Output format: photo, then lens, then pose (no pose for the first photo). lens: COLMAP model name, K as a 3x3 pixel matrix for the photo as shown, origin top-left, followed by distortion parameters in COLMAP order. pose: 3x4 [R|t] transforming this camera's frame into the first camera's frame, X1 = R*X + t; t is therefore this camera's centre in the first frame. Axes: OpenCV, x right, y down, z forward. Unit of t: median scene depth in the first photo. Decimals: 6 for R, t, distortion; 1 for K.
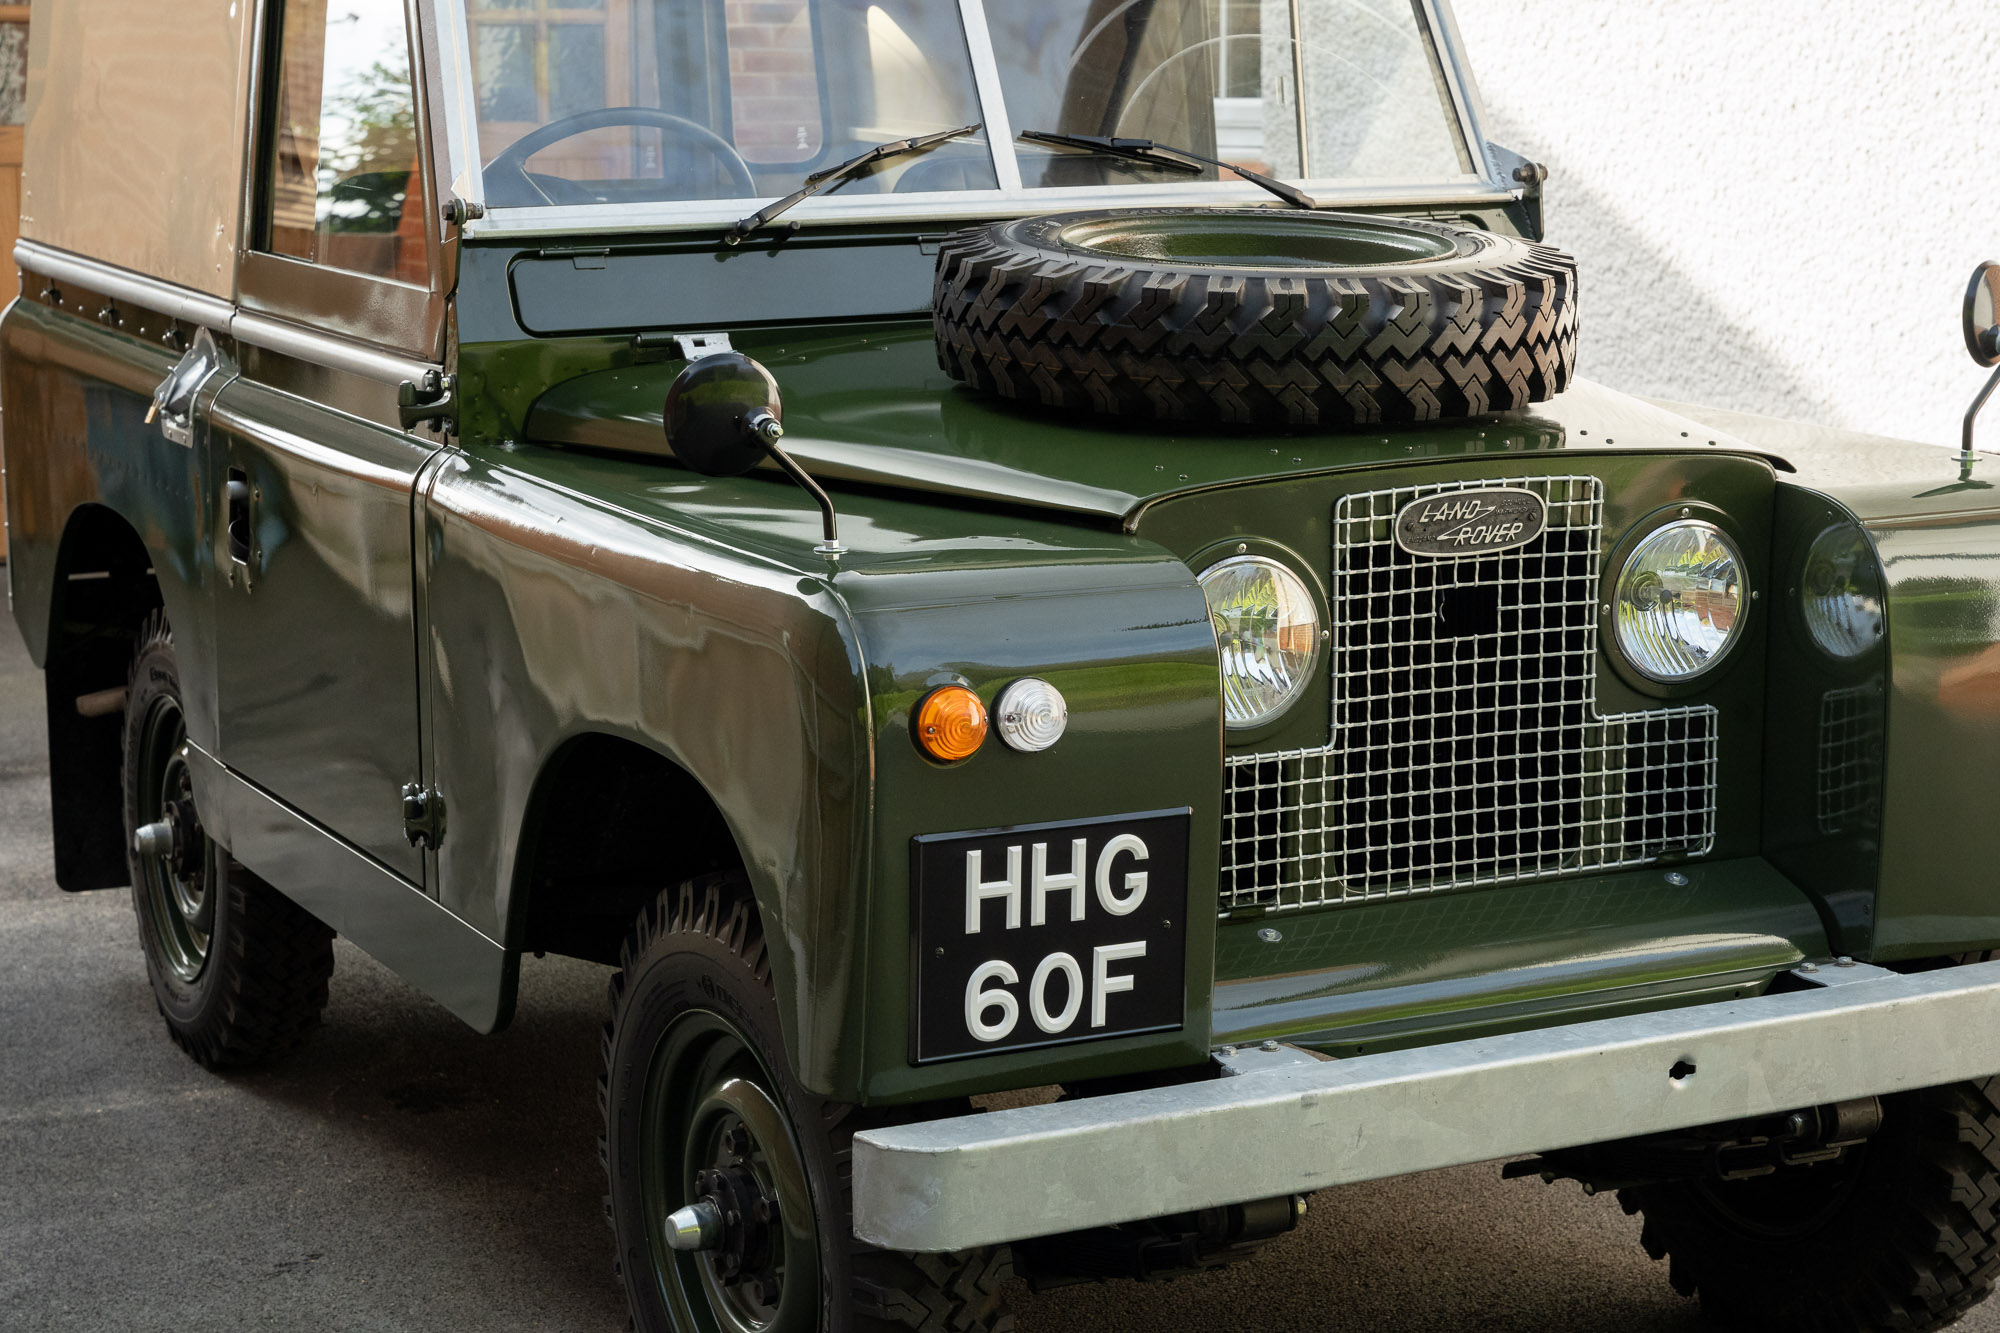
lens RADIAL K [[3947.1, 0, 982.6], [0, 3947.1, 654.3], [0, 0, 1]] dist [0.032052, 0.280740]
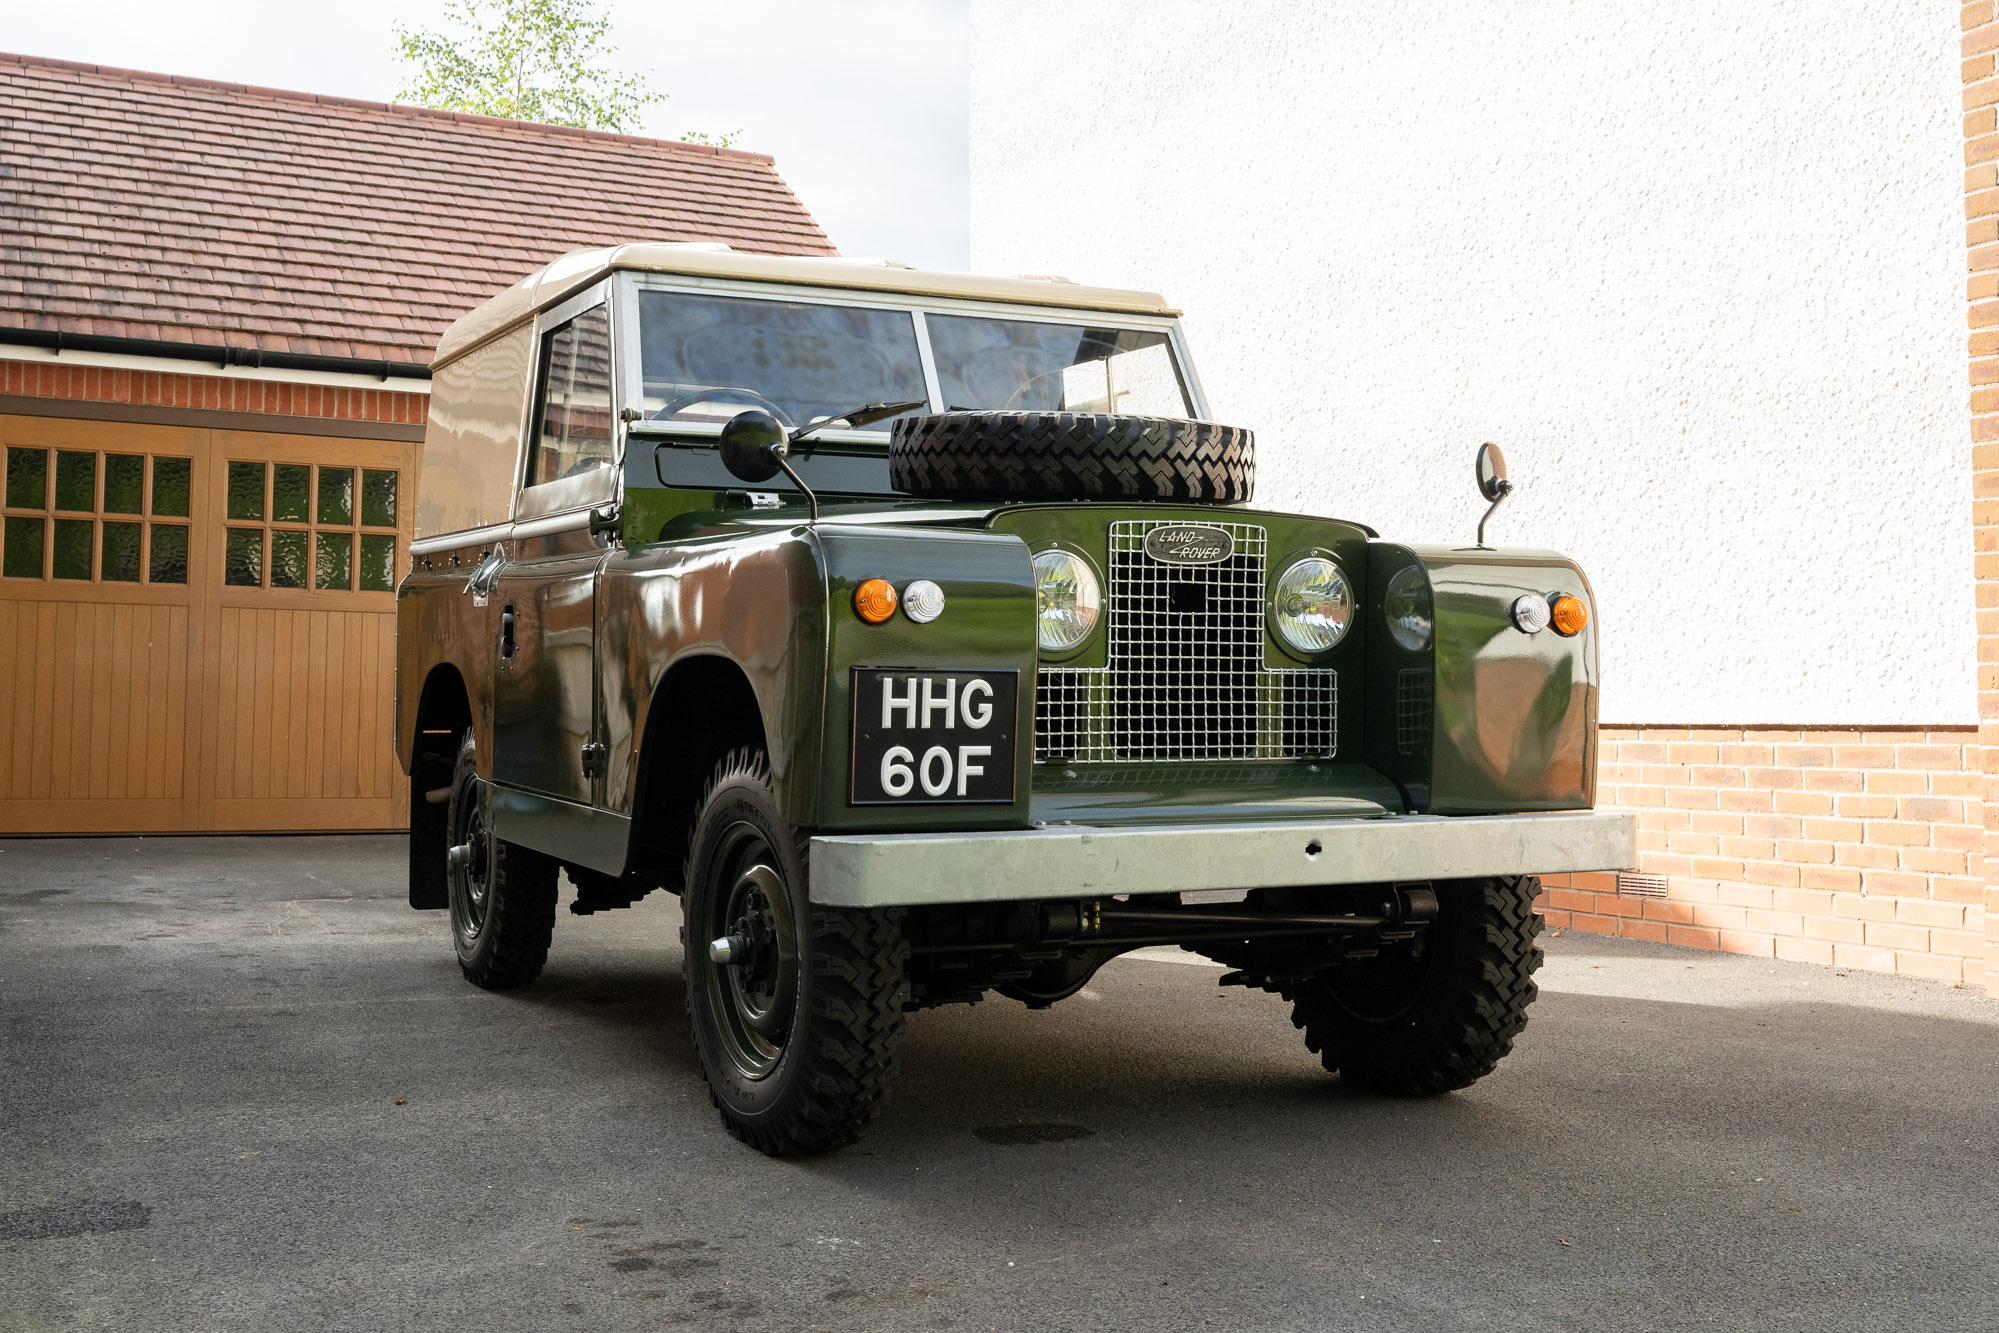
lens RADIAL K [[2141.3, 0, 917.6], [0, 2141.3, 605.1], [0, 0, 1]] dist [0.006750, 0.005264]
pose [[0.999211, 0.014939, -0.036808, 0.039350], [-0.021902, 0.980213, -0.196731, 0.178646], [0.033140, 0.197382, 0.979766, 0.080721]]
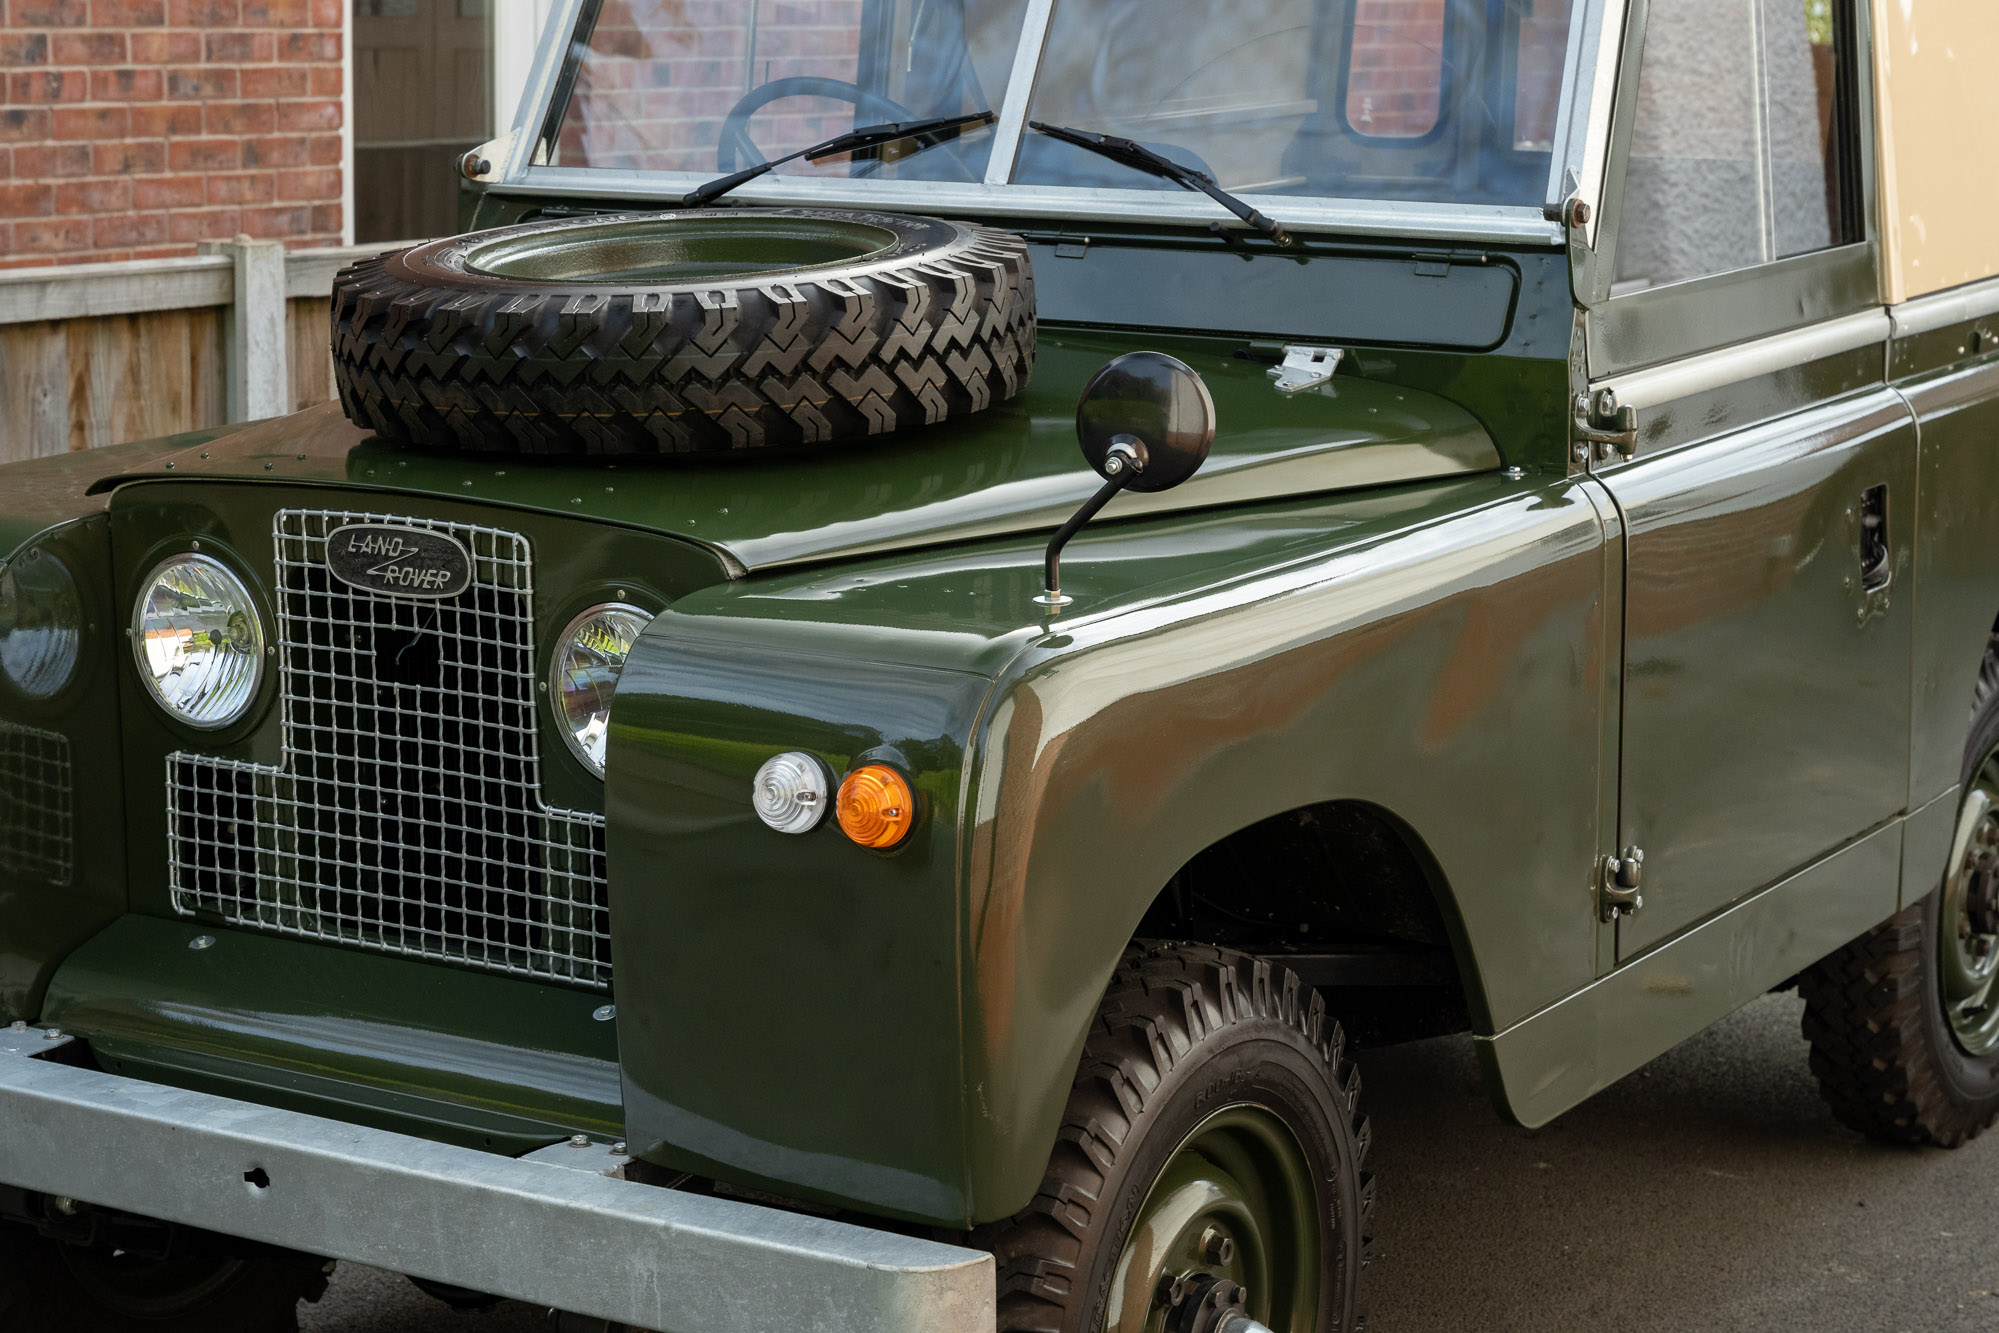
lens RADIAL K [[4061.8, 0, 964.4], [0, 4061.8, 638.5], [0, 0, 1]] dist [0.025795, 0.274534]
pose [[0.507008, 0.160730, -0.846823, 0.990261], [-0.147646, 0.984134, 0.098394, -0.127630], [0.849202, 0.075143, 0.522695, 0.613759]]
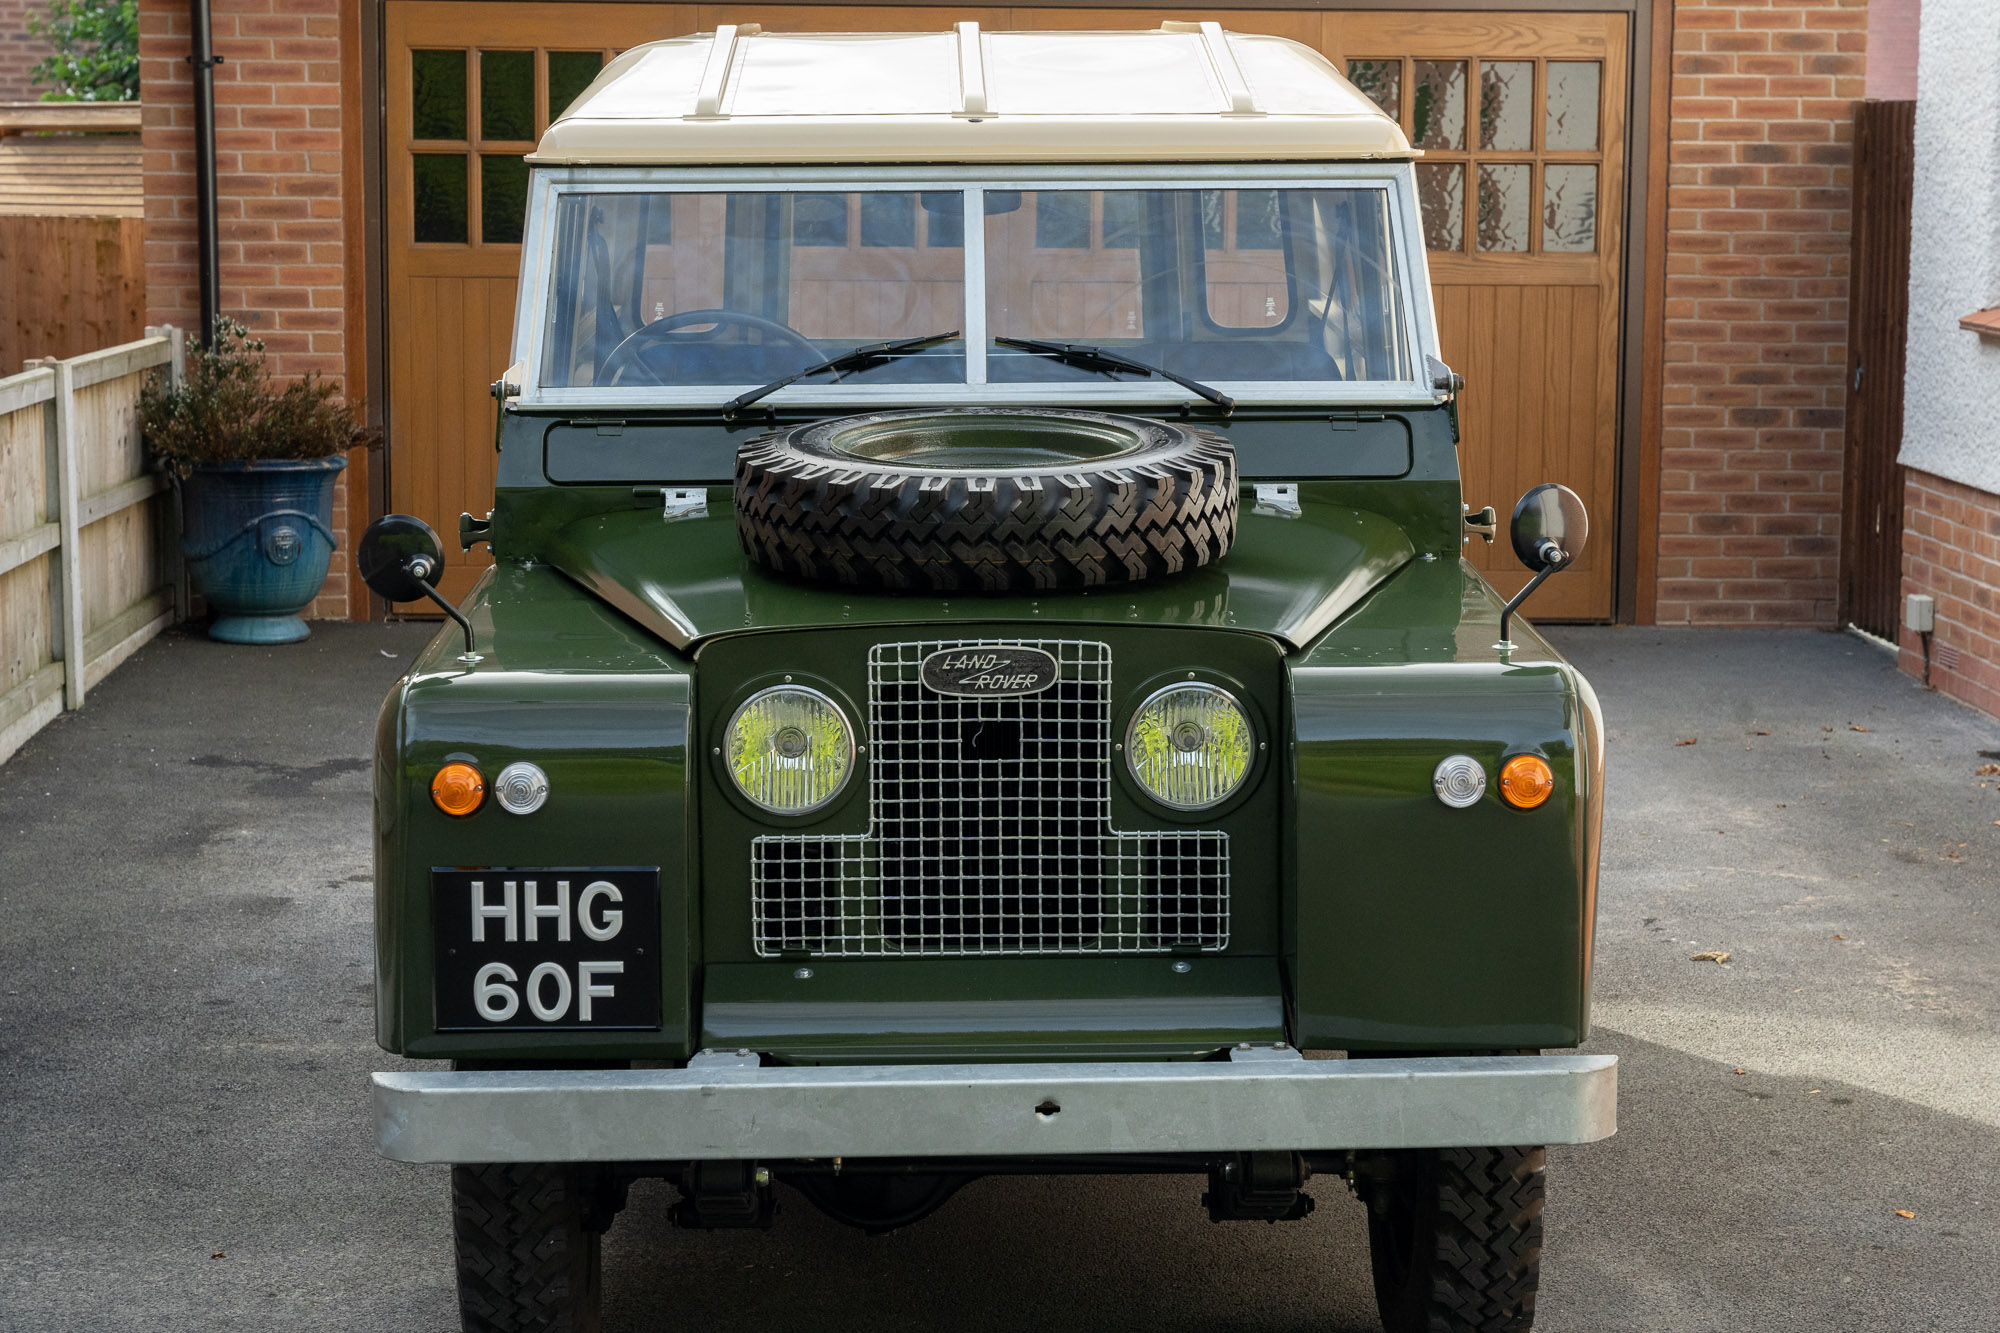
lens RADIAL K [[3947.1, 0, 982.6], [0, 3947.1, 654.3], [0, 0, 1]] dist [0.032052, 0.280740]
pose [[0.903401, 0.067689, -0.423420, 0.662910], [-0.073919, 0.997263, 0.001712, -0.040818], [0.422377, 0.029752, 0.905932, -0.168128]]
